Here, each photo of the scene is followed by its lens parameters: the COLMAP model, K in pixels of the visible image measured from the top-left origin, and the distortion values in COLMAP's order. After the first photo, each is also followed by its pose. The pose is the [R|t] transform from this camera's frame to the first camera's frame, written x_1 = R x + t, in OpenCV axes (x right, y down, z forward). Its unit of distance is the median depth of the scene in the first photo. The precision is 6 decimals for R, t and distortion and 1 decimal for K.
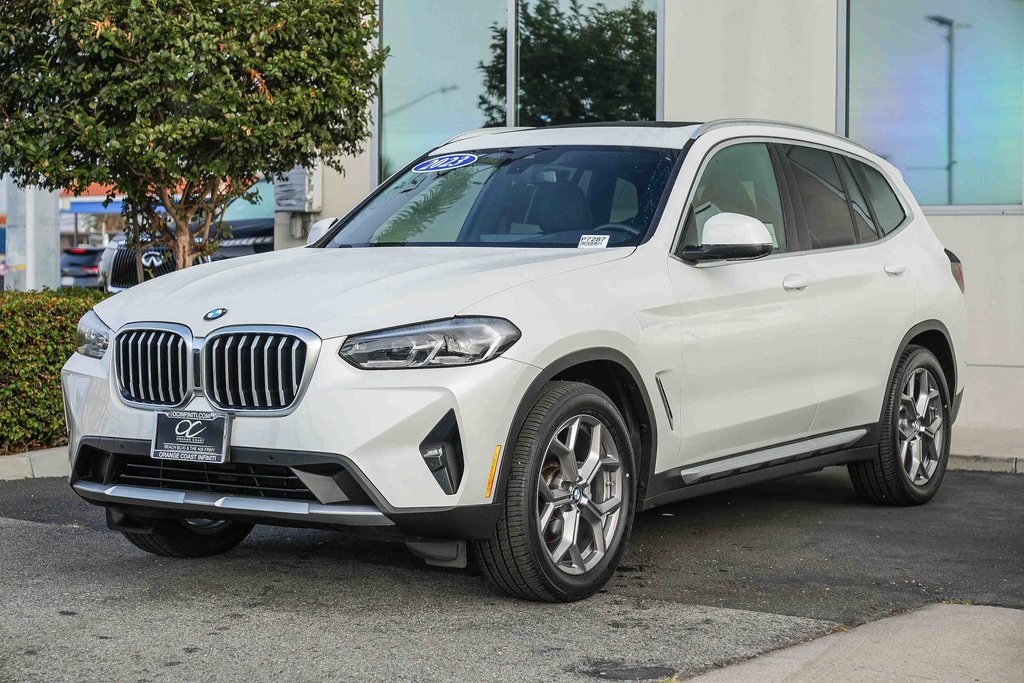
lens RADIAL K [[2056.9, 0, 512.0], [0, 2056.9, 341.5], [0, 0, 1]] dist [-0.042724, -0.387689]
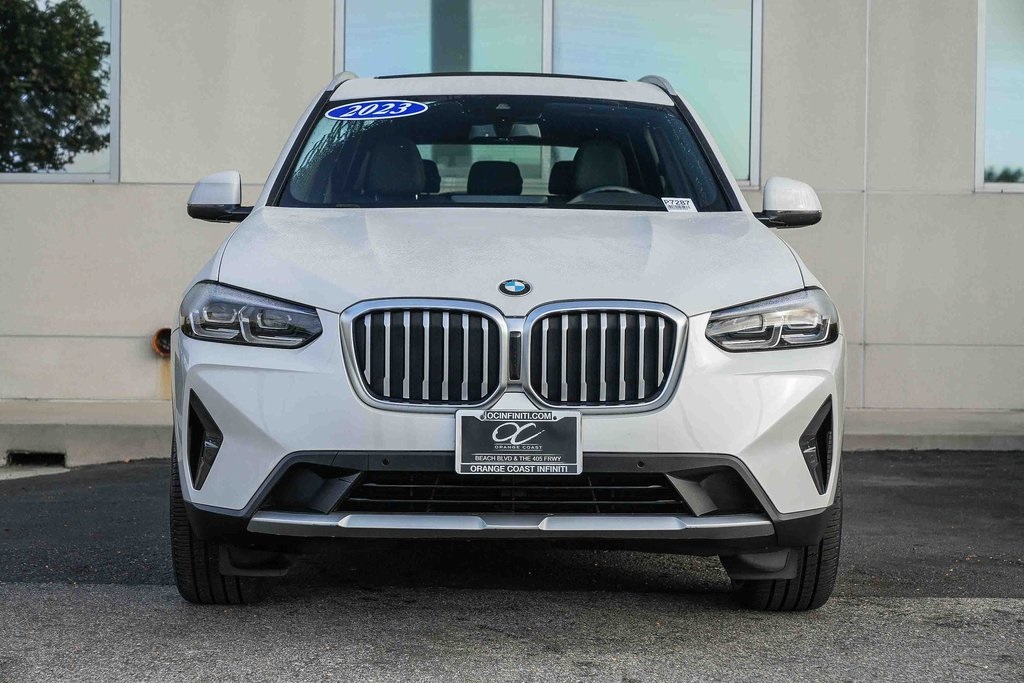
lens RADIAL K [[2056.9, 0, 512.0], [0, 2056.9, 341.5], [0, 0, 1]] dist [-0.042724, -0.387689]
pose [[0.831669, -0.021859, 0.554842, -0.601240], [0.016779, 0.999758, 0.014236, -0.004001], [-0.555019, -0.002530, 0.831834, 0.350870]]
